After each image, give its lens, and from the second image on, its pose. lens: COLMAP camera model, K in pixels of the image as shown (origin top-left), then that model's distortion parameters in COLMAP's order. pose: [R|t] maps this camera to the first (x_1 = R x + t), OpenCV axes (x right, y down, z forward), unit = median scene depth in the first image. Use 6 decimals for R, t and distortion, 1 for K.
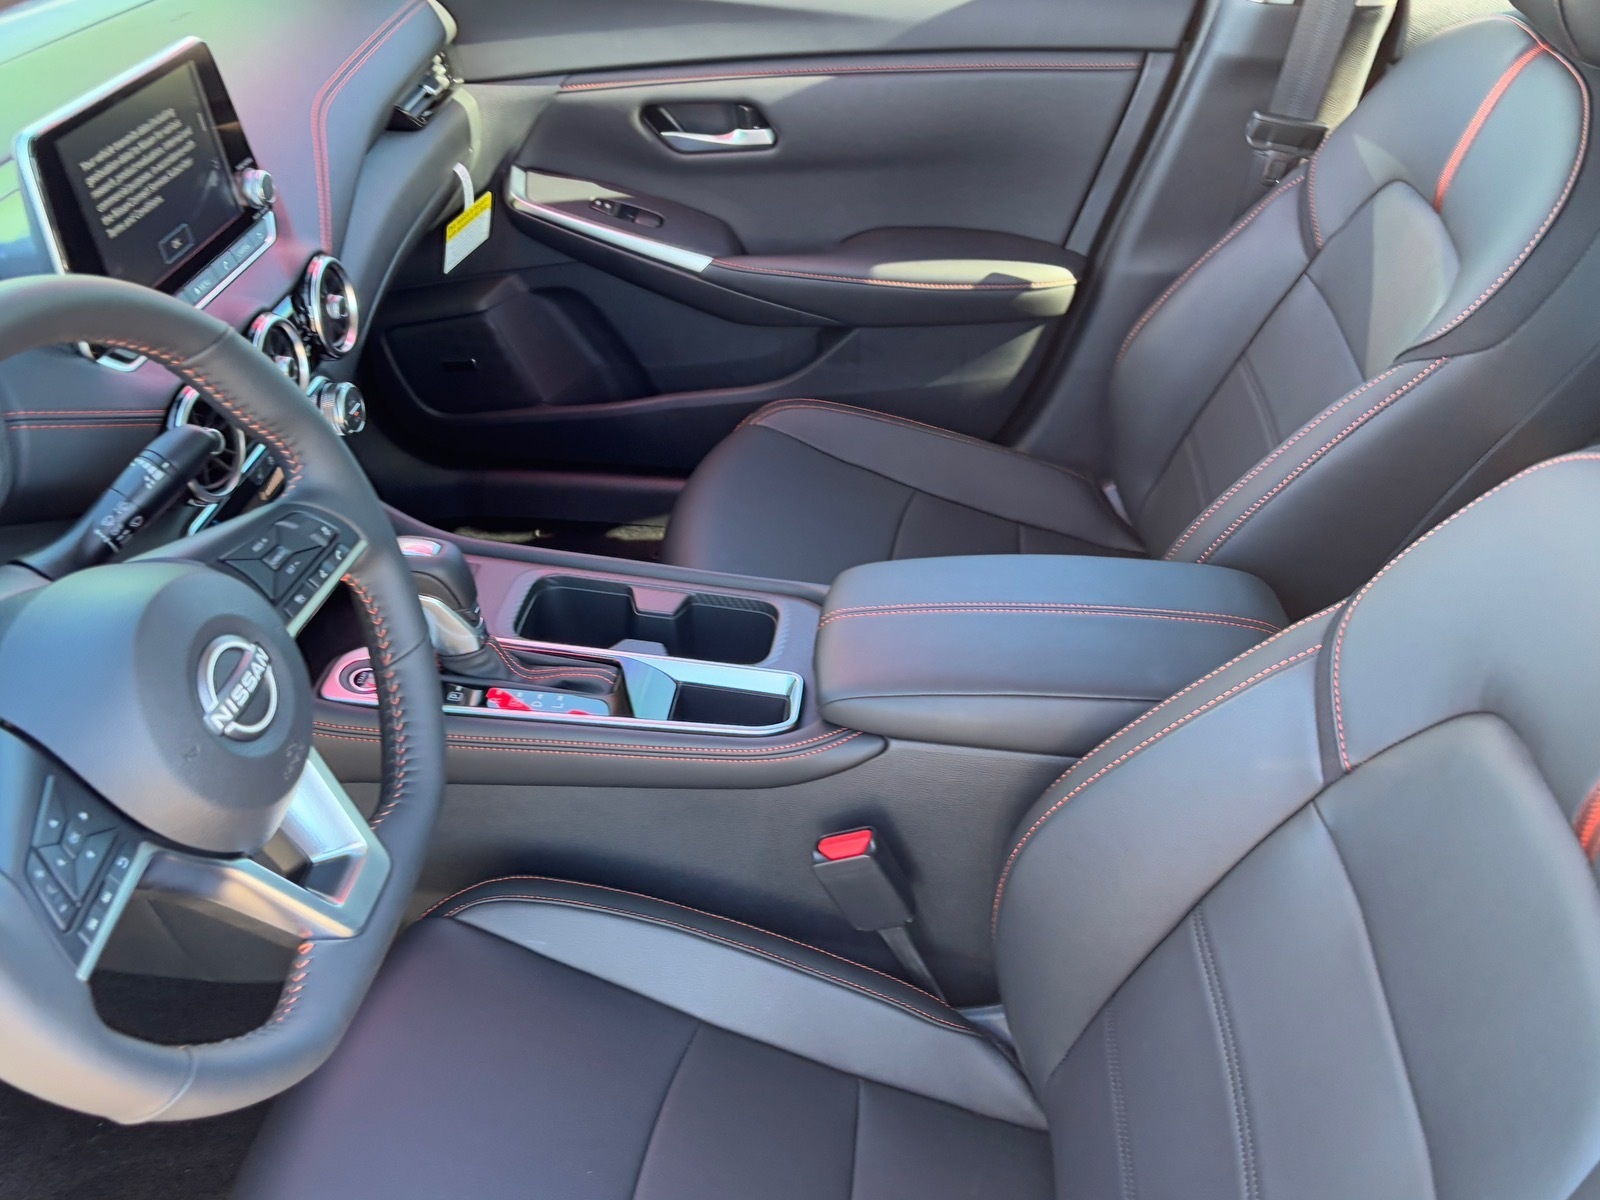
lens RADIAL K [[1472.7, 0, 786.0], [0, 1472.7, 604.2], [0, 0, 1]] dist [-0.003054, 0.026224]
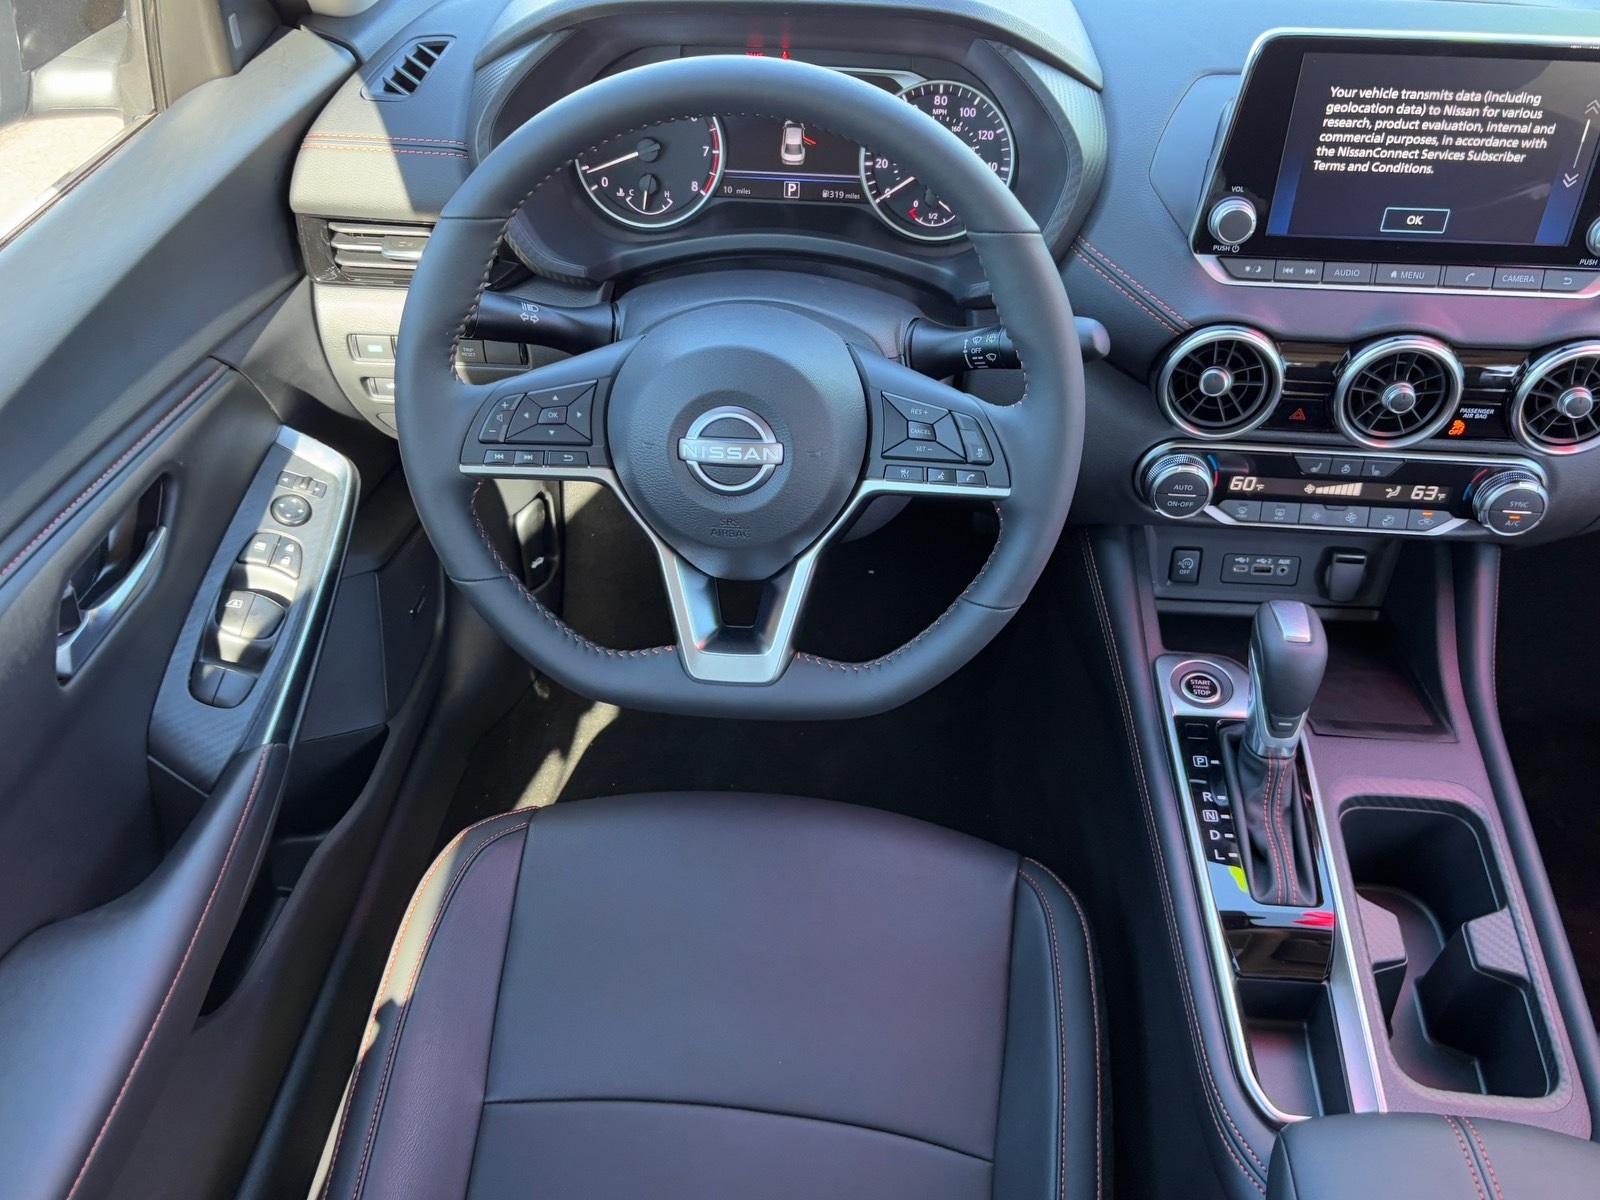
lens RADIAL K [[1404.3, 0, 796.1], [0, 1404.3, 617.7], [0, 0, 1]] dist [0.004008, 0.008972]
pose [[0.035799, 0.665910, -0.745173, 0.360385], [-0.573727, 0.624225, 0.530265, -0.314092], [0.818264, 0.408543, 0.404397, 0.412747]]
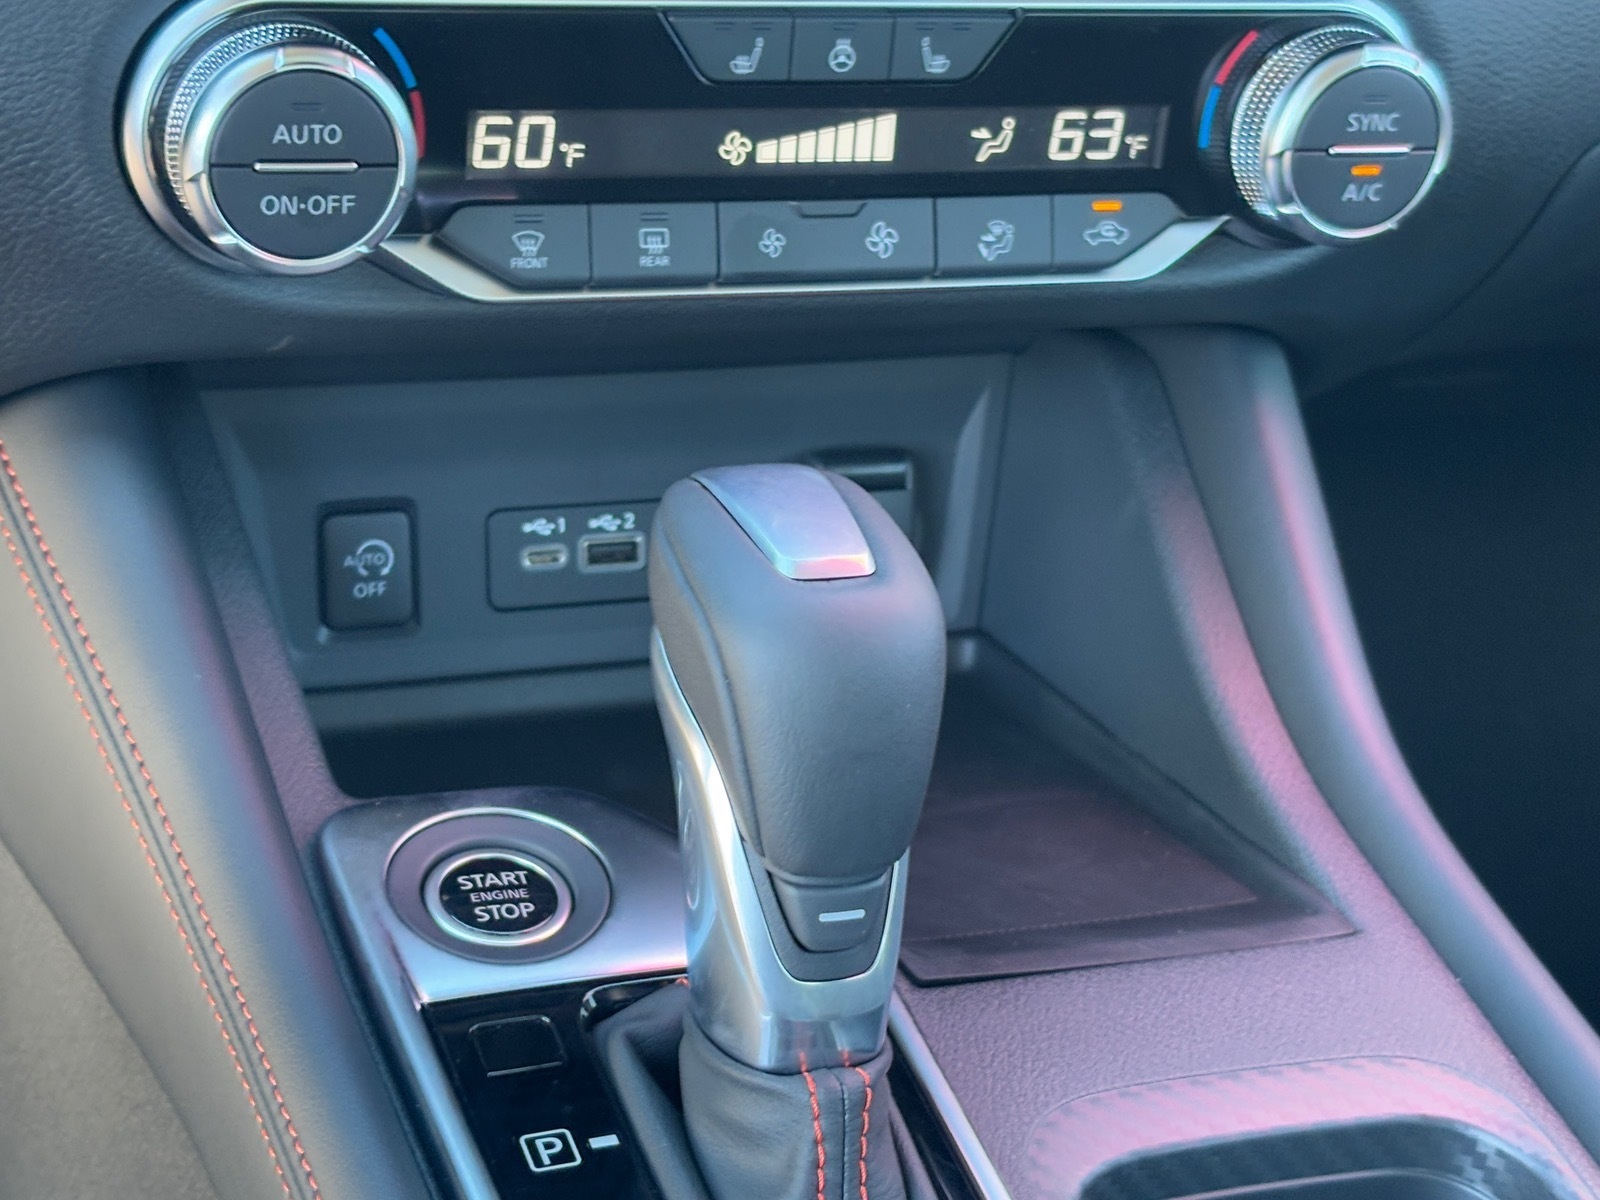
lens RADIAL K [[2878.9, 0, 724.3], [0, 2878.9, 603.2], [0, 0, 1]] dist [0.247868, -0.076265]
pose [[0.428802, 0.481097, -0.764641, 0.090012], [-0.603475, 0.782399, 0.153848, -0.089580], [0.672270, 0.395471, 0.625824, 0.714137]]
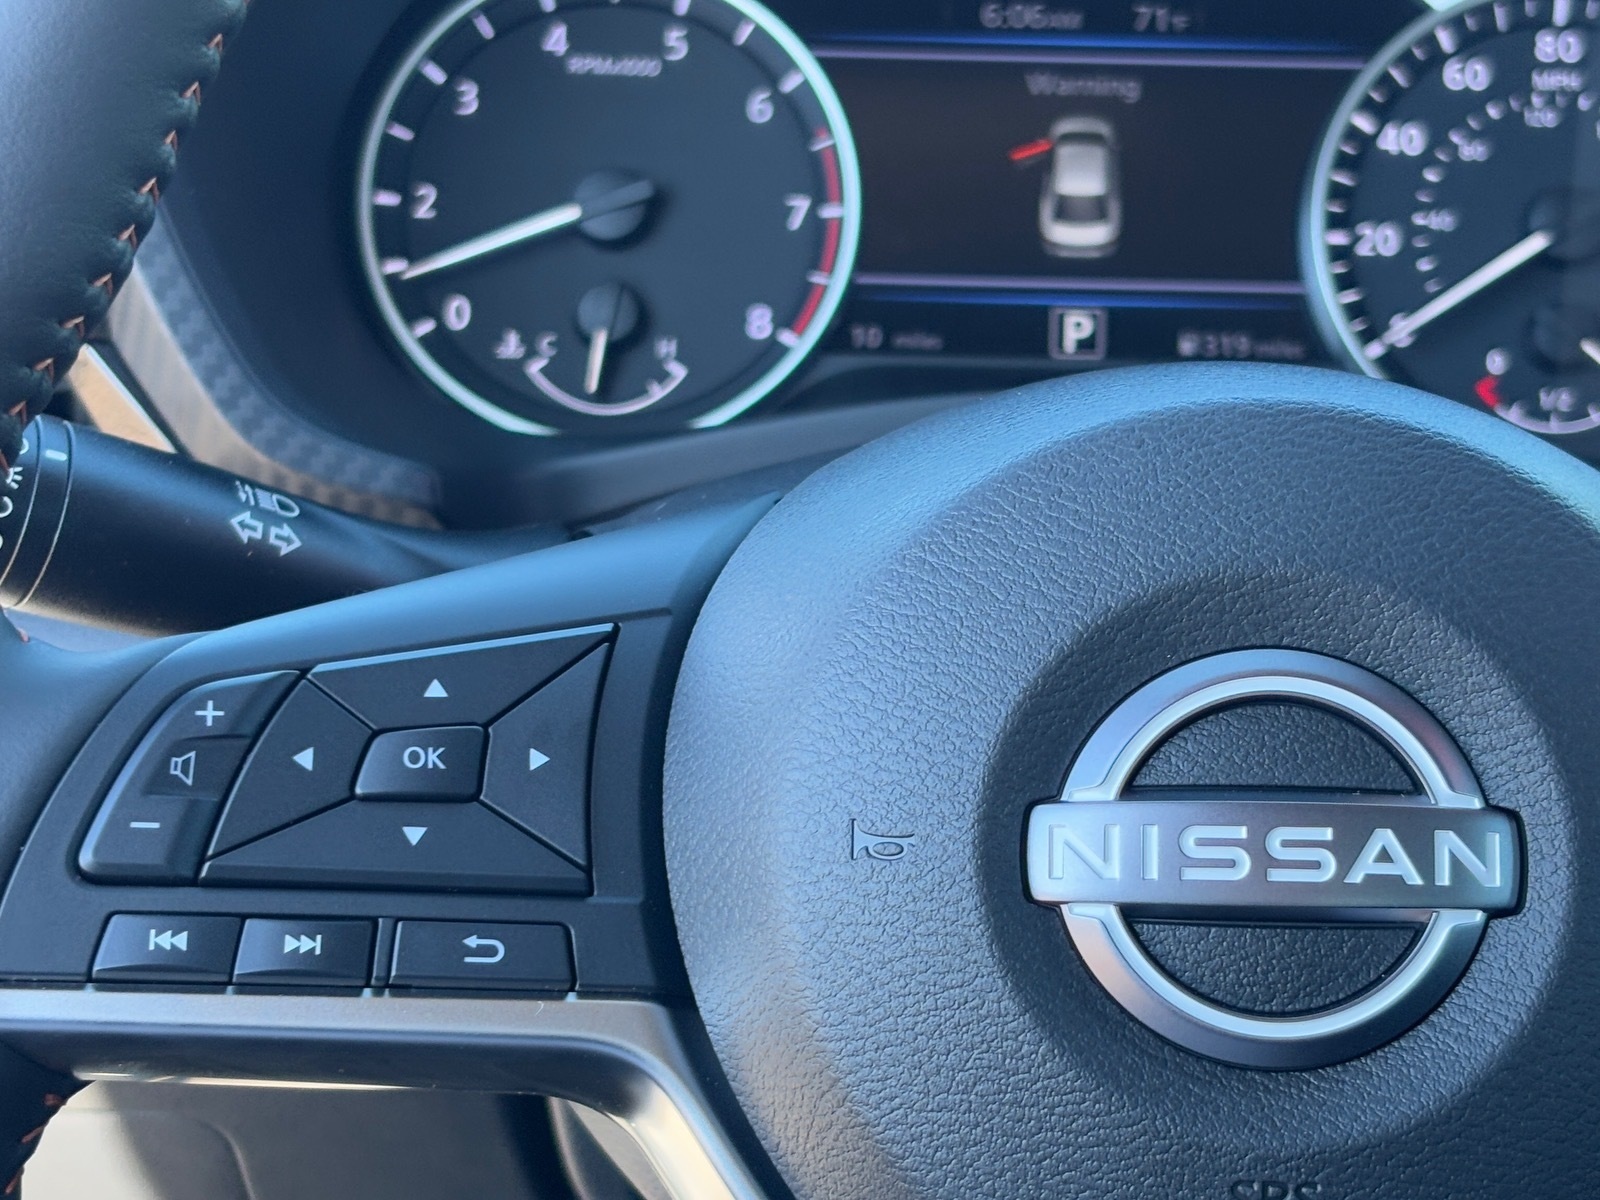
lens RADIAL K [[3213.9, 0, 822.4], [0, 3213.9, 643.5], [0, 0, 1]] dist [0.207003, -1.338467]
pose [[0.113142, 0.305835, -0.945338, 0.089058], [-0.586417, 0.788612, 0.184946, -0.019484], [0.802068, 0.533438, 0.268572, 0.493356]]
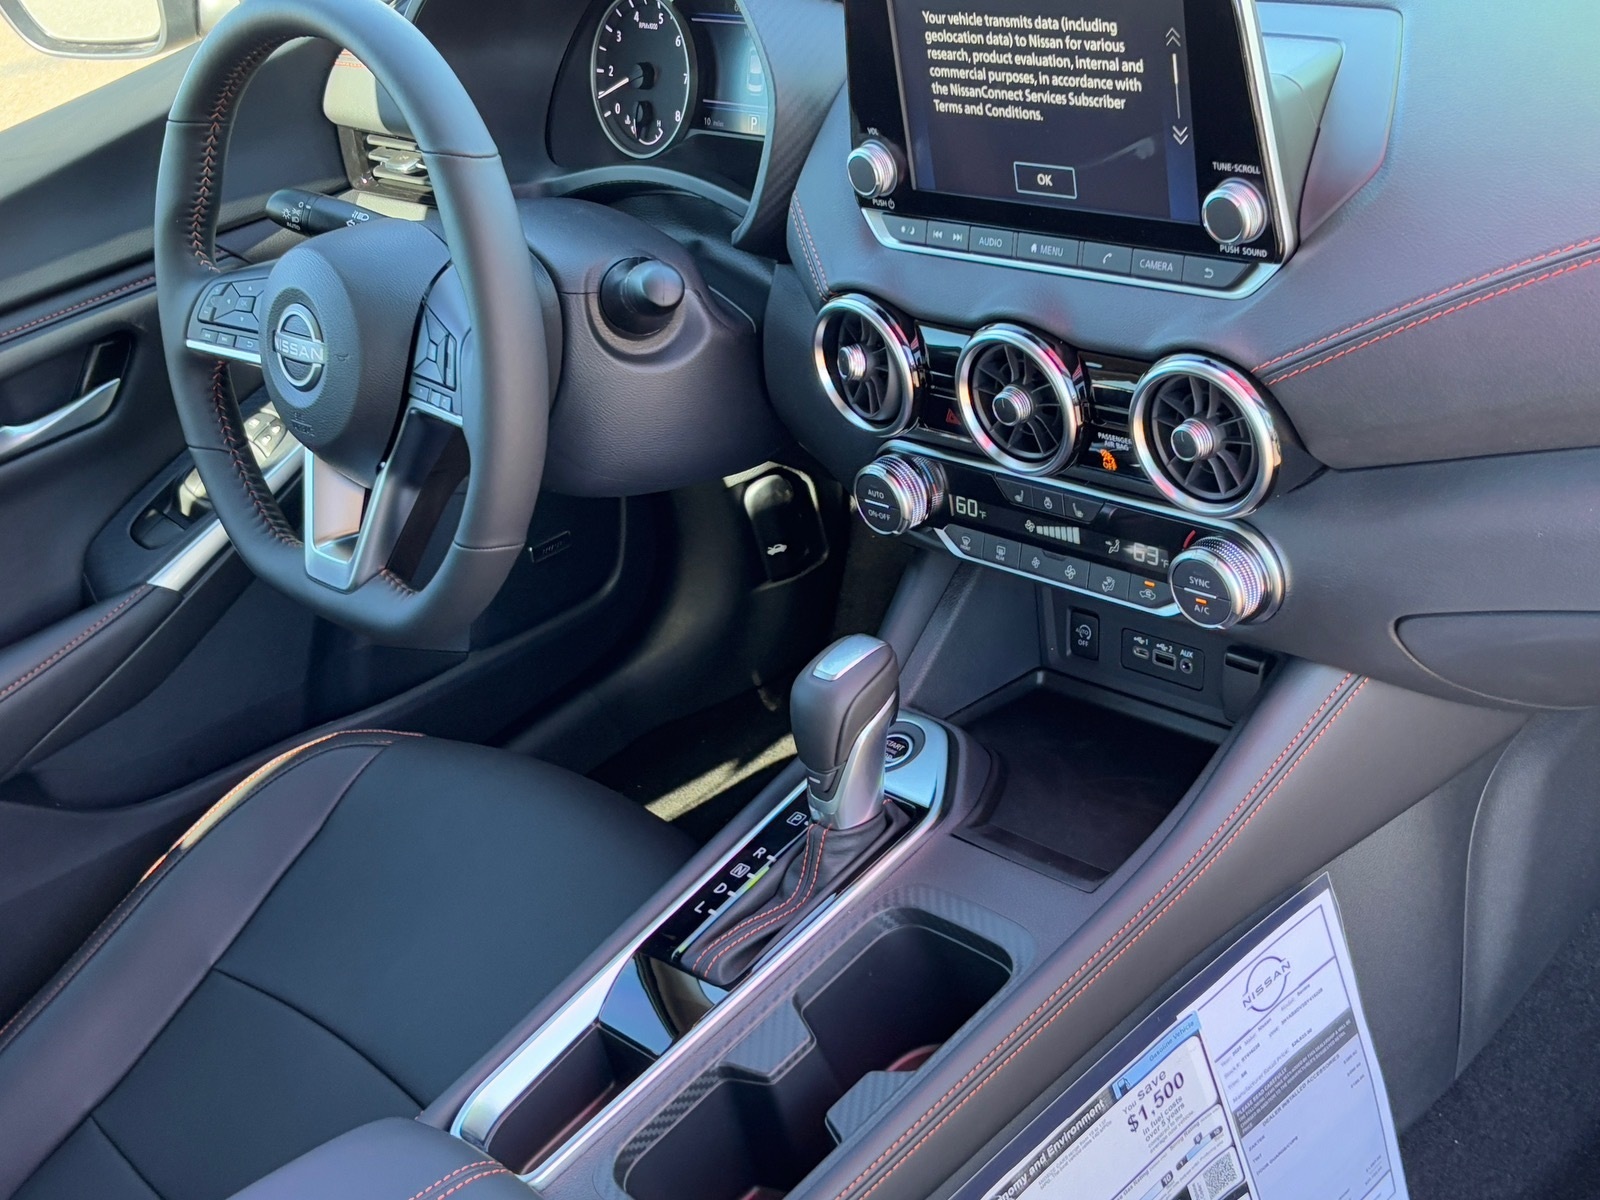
lens RADIAL K [[2107.3, 0, 801.3], [0, 2107.3, 624.2], [0, 0, 1]] dist [0.083773, -0.034763]
pose [[-0.611203, 0.543608, -0.575258, 0.335826], [-0.228487, 0.574685, 0.785831, -0.842195], [0.757776, 0.611741, -0.227042, 1.200750]]
